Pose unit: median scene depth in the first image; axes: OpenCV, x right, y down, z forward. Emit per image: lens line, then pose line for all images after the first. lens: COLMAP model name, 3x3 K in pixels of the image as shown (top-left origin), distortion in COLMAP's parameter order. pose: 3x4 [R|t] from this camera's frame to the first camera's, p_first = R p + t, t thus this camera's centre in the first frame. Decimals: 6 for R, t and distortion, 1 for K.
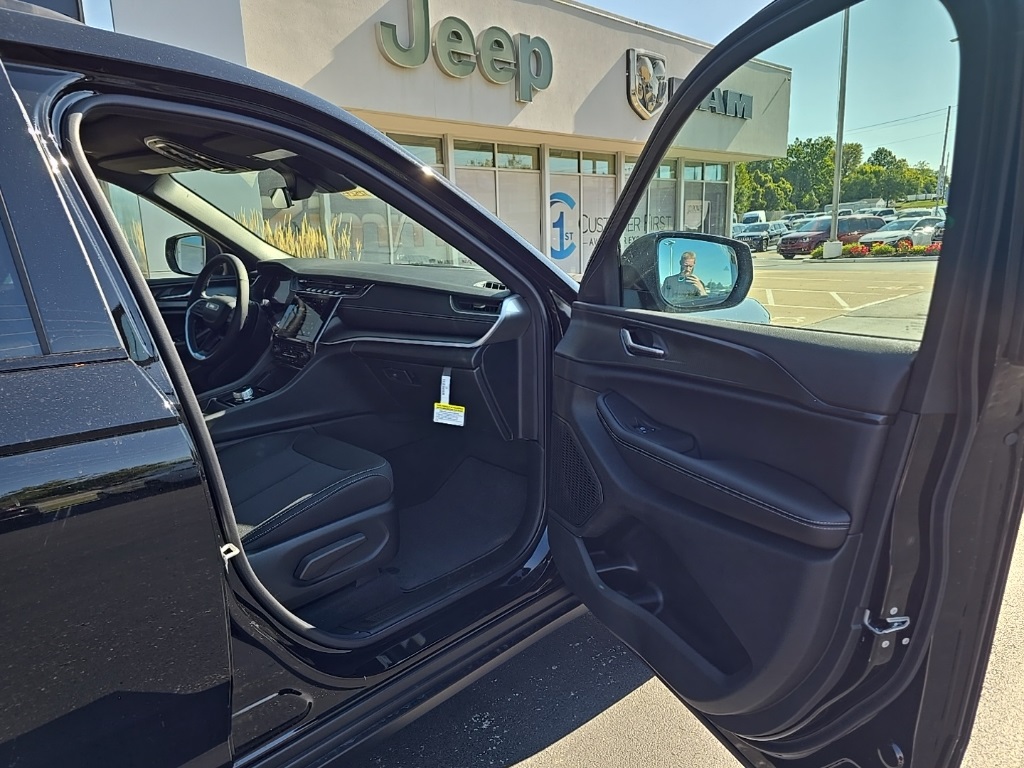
lens RADIAL K [[691.6, 0, 512.0], [0, 691.6, 384.0], [0, 0, 1]] dist [0.066895, -0.076428]
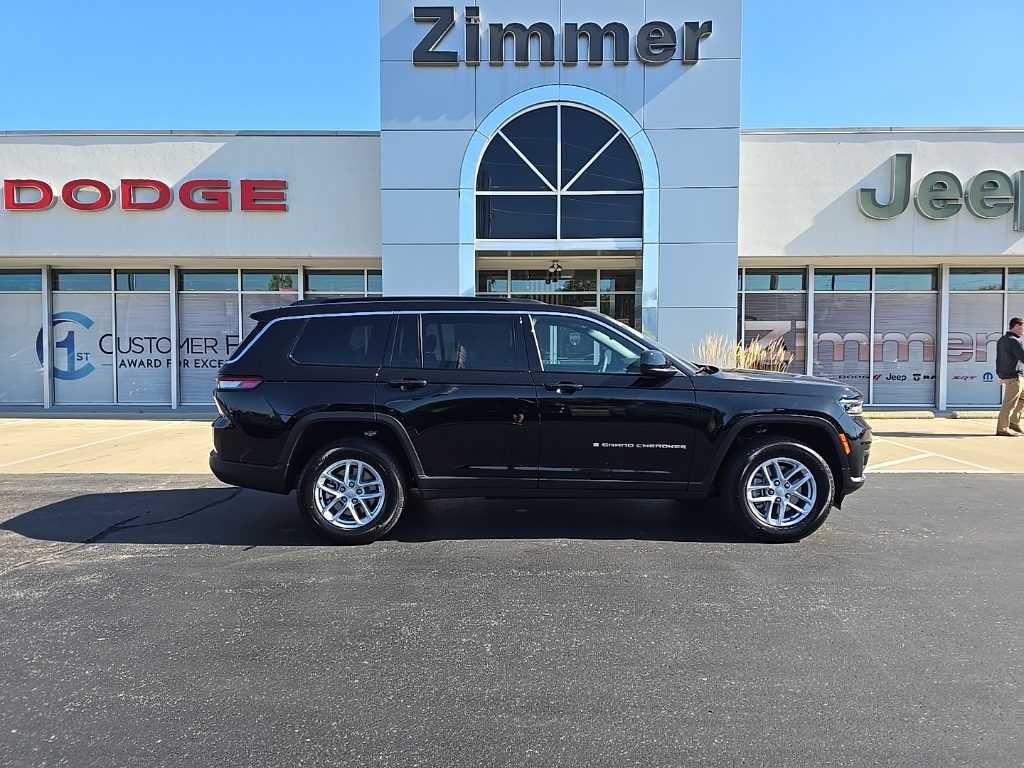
lens RADIAL K [[686.7, 0, 512.0], [0, 686.7, 384.0], [0, 0, 1]] dist [0.082668, -0.088513]
pose [[0.691662, 0.055381, -0.720095, 0.133390], [-0.171436, 0.981148, -0.089209, 0.022820], [0.701580, 0.185153, 0.688117, -0.110229]]
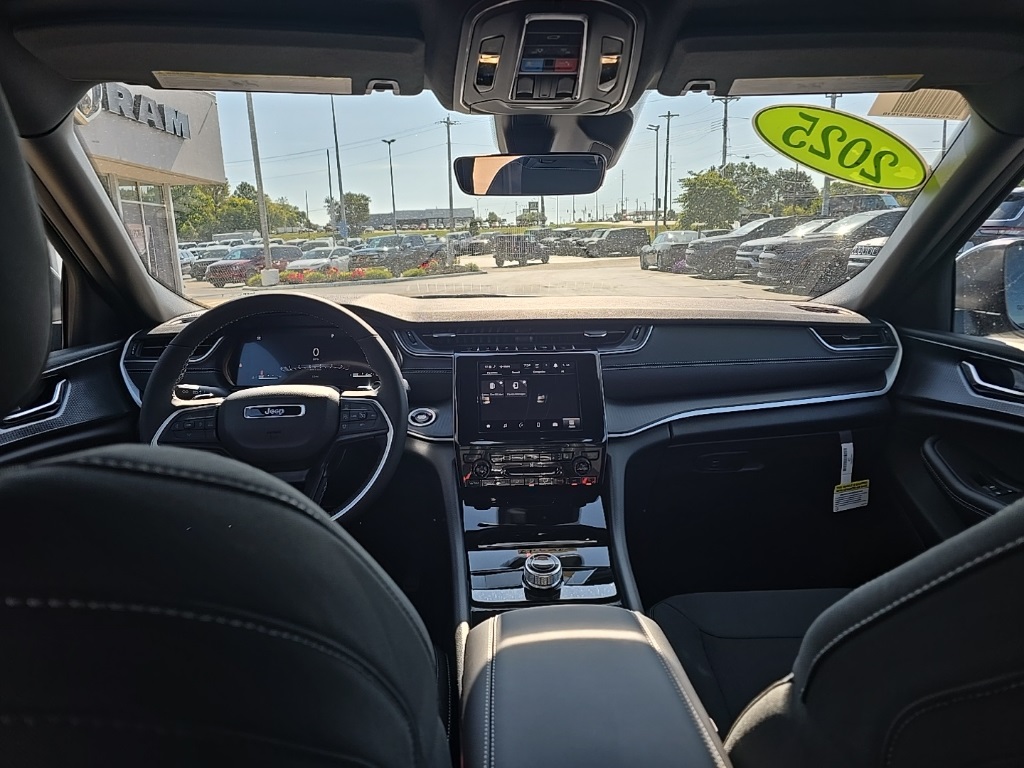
lens RADIAL K [[686.7, 0, 512.0], [0, 686.7, 384.0], [0, 0, 1]] dist [0.082668, -0.088513]
pose [[0.672517, -0.141953, 0.726341, -0.069084], [0.170596, 0.984737, 0.034499, -0.012624], [-0.720152, 0.100709, 0.686469, 0.063359]]
